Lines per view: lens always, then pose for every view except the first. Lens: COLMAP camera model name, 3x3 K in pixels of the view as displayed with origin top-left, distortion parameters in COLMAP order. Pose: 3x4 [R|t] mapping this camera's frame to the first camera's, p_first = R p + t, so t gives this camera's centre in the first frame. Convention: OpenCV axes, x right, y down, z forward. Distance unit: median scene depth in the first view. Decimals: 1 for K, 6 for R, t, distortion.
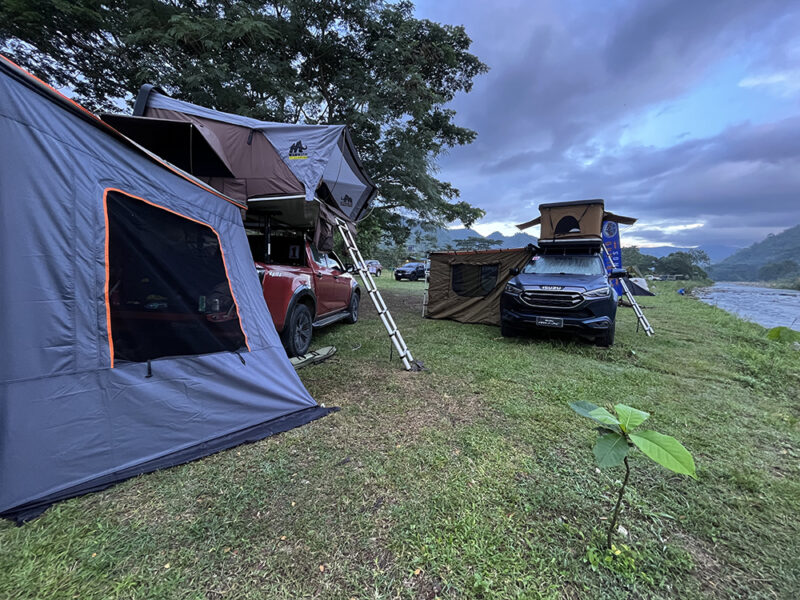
lens RADIAL K [[321.6, 0, 399.1], [0, 321.6, 299.9], [0, 0, 1]] dist [-0.002934, 0.001061]
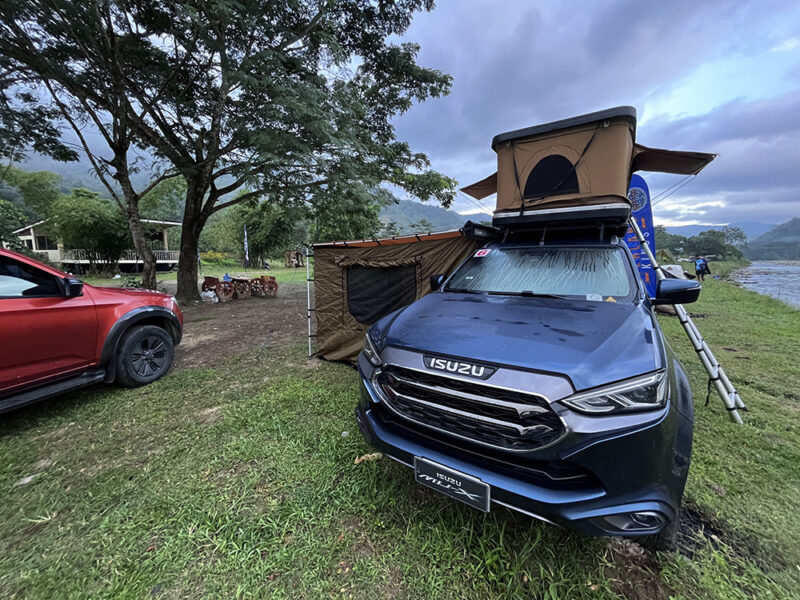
lens RADIAL K [[321.6, 0, 400.3], [0, 321.6, 300.1], [0, 0, 1]] dist [-0.002934, 0.001061]
pose [[0.998661, -0.021673, -0.046974, 0.156788], [0.023446, 0.999021, 0.037523, -0.039107], [0.046115, -0.038574, 0.998191, 0.253188]]
